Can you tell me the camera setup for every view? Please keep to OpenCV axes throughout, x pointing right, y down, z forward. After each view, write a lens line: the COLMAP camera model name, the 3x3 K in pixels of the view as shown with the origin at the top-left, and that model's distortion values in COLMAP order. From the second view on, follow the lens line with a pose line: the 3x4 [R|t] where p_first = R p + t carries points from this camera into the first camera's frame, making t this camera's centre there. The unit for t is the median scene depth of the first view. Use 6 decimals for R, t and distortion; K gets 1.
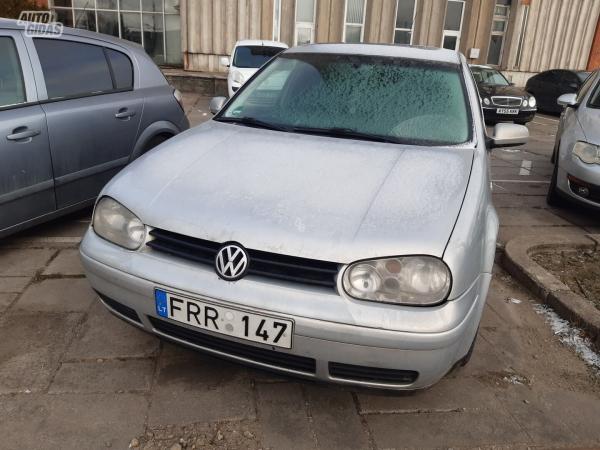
lens RADIAL K [[471.6, 0, 298.8], [0, 471.6, 225.8], [0, 0, 1]] dist [-0.002302, -0.020054]
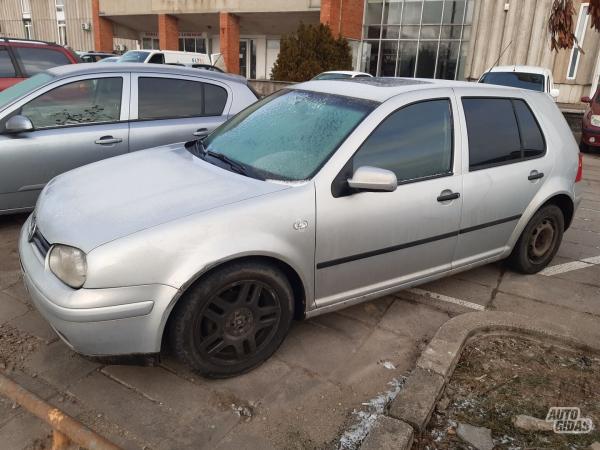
lens RADIAL K [[471.6, 0, 298.0], [0, 471.6, 222.9], [0, 0, 1]] dist [-0.002302, -0.020054]
pose [[0.782867, 0.176697, -0.596572, 0.788583], [-0.206255, 0.978312, 0.019100, -0.083793], [0.587008, 0.108093, 0.802332, 0.151045]]
